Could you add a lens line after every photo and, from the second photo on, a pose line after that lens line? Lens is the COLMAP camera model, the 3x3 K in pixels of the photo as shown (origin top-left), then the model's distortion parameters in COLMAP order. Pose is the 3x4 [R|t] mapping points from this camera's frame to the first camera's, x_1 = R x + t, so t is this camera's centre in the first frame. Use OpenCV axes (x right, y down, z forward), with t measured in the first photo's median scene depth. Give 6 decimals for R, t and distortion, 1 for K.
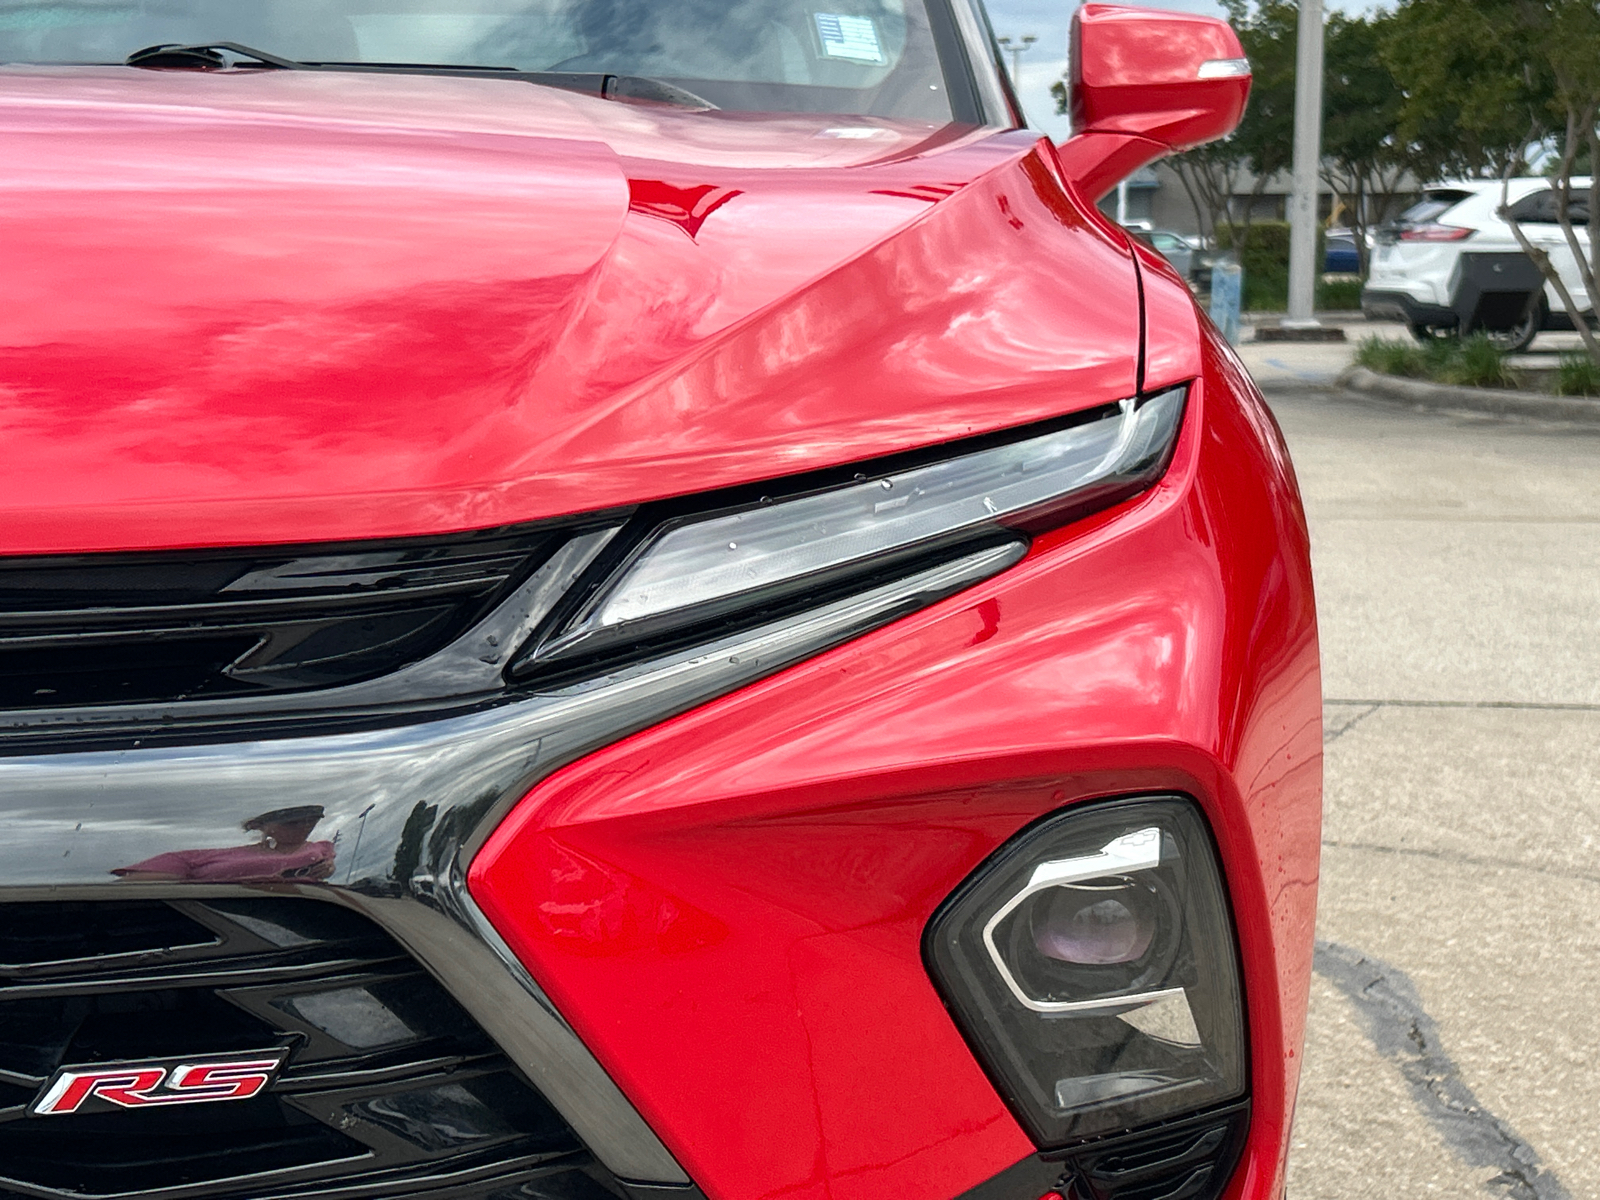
lens RADIAL K [[2529.2, 0, 801.9], [0, 2529.2, 589.9], [0, 0, 1]] dist [0.057461, 0.000000]
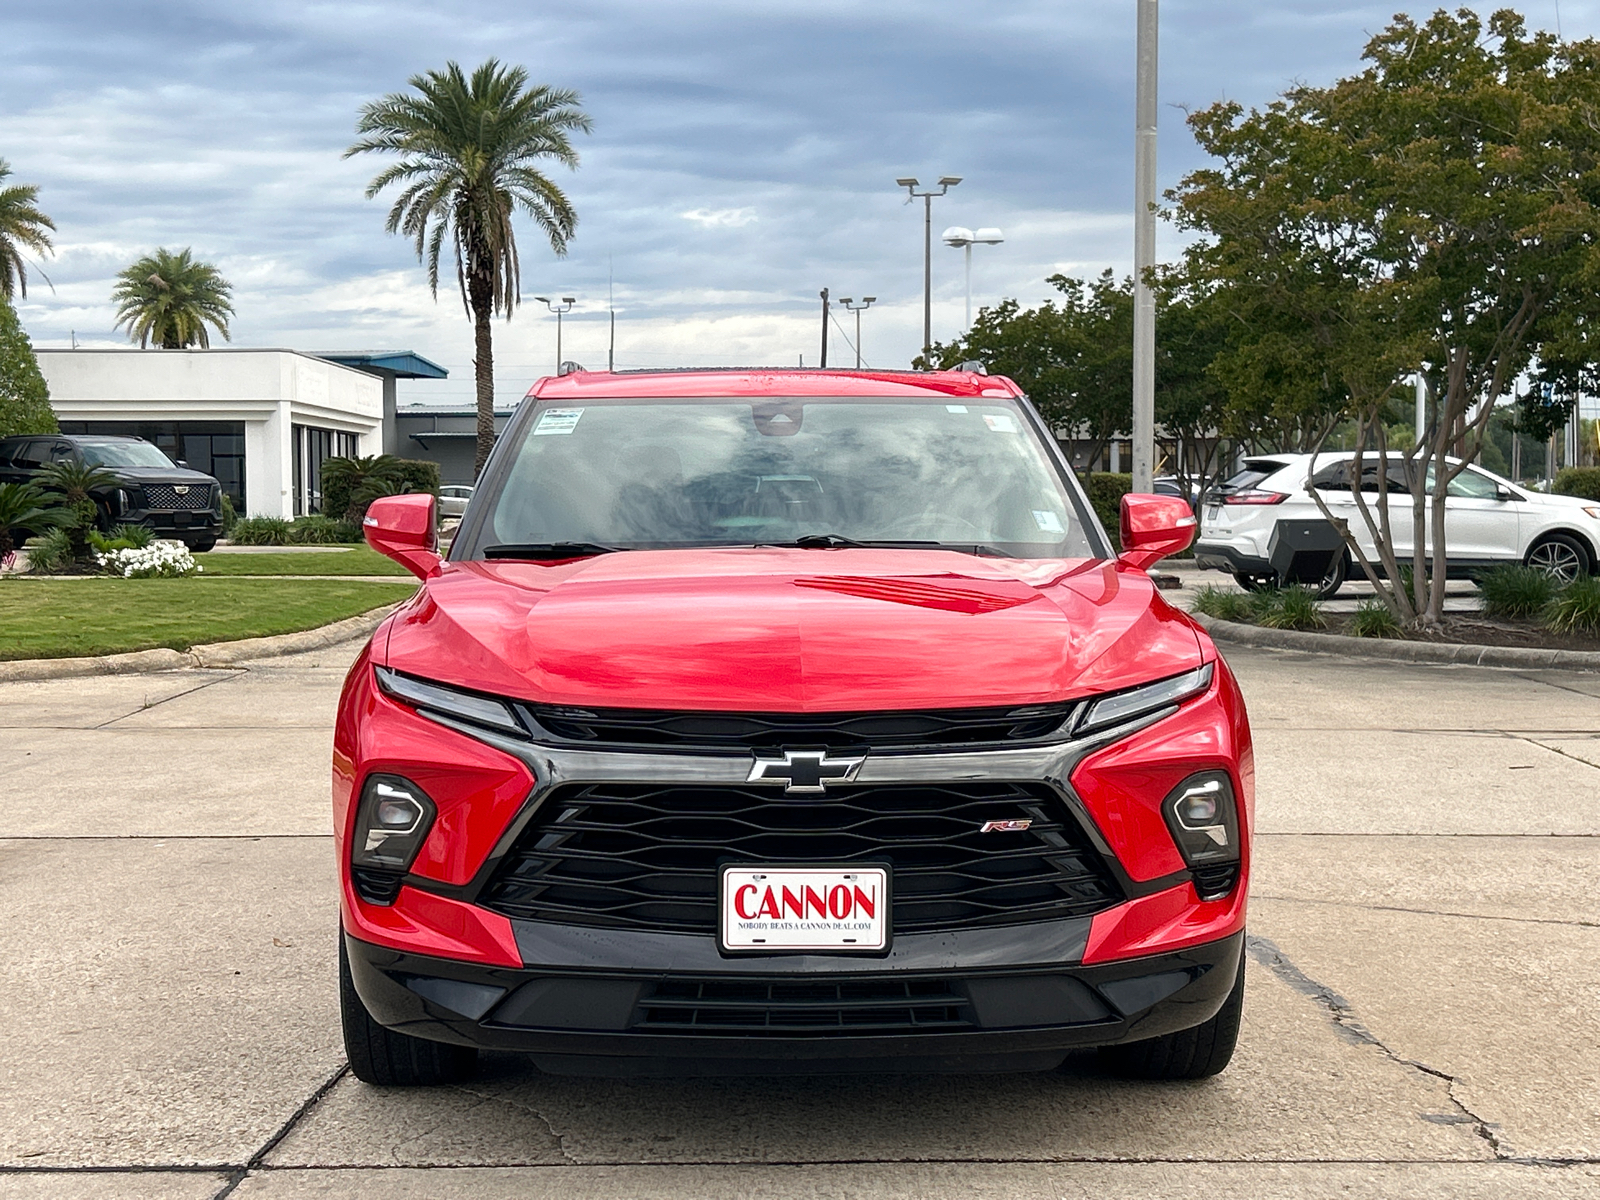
lens RADIAL K [[2529.2, 0, 762.2], [0, 2529.2, 607.1], [0, 0, 1]] dist [0.057461, 0.000000]
pose [[0.998577, -0.009771, 0.052434, -0.061631], [0.014253, 0.996210, -0.085810, 0.012730], [-0.051397, 0.086436, 0.994931, -0.231205]]
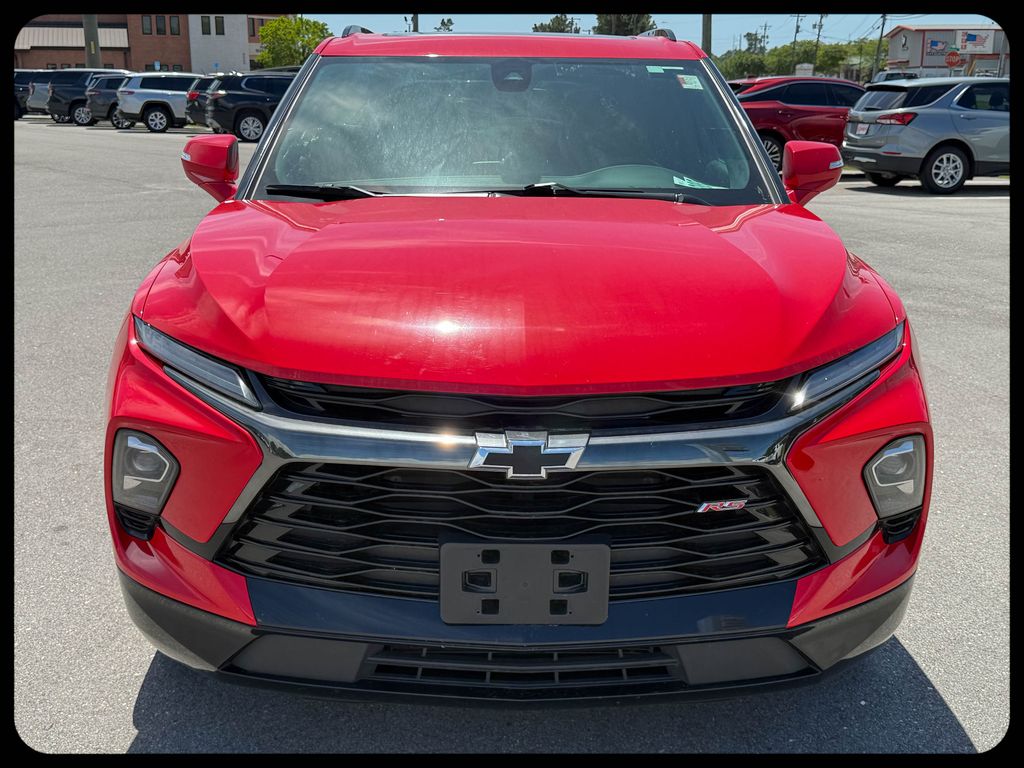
lens RADIAL K [[1238.1, 0, 508.3], [0, 1238.1, 382.4], [0, 0, 1]] dist [0.104246, 0.000000]
pose [[0.998851, -0.006644, 0.047454, -0.050327], [0.001967, 0.995192, 0.097926, -0.016587], [-0.047877, -0.097721, 0.994062, -0.079483]]
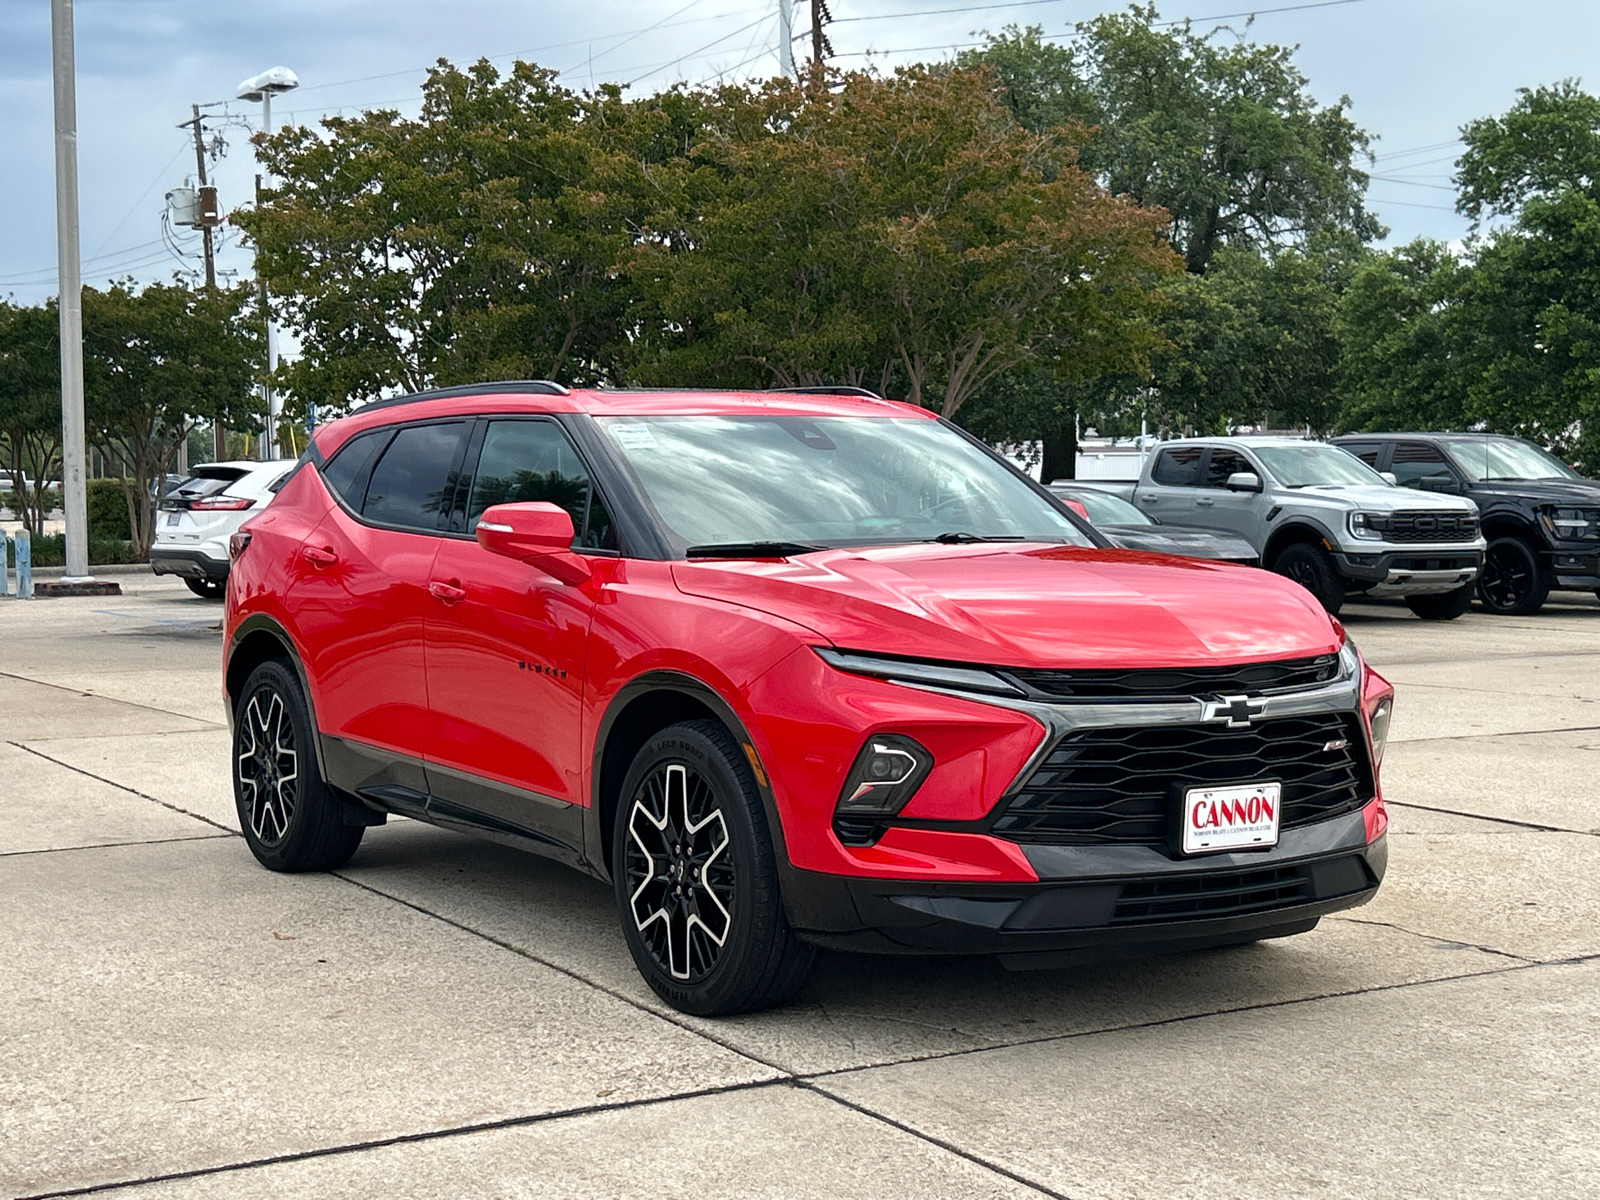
lens RADIAL K [[2529.2, 0, 793.6], [0, 2529.2, 607.7], [0, 0, 1]] dist [0.057461, 0.000000]
pose [[0.821134, -0.035951, 0.569603, -0.315503], [0.085024, 0.994583, -0.059796, 0.008239], [-0.564367, 0.097530, 0.819742, -0.214679]]
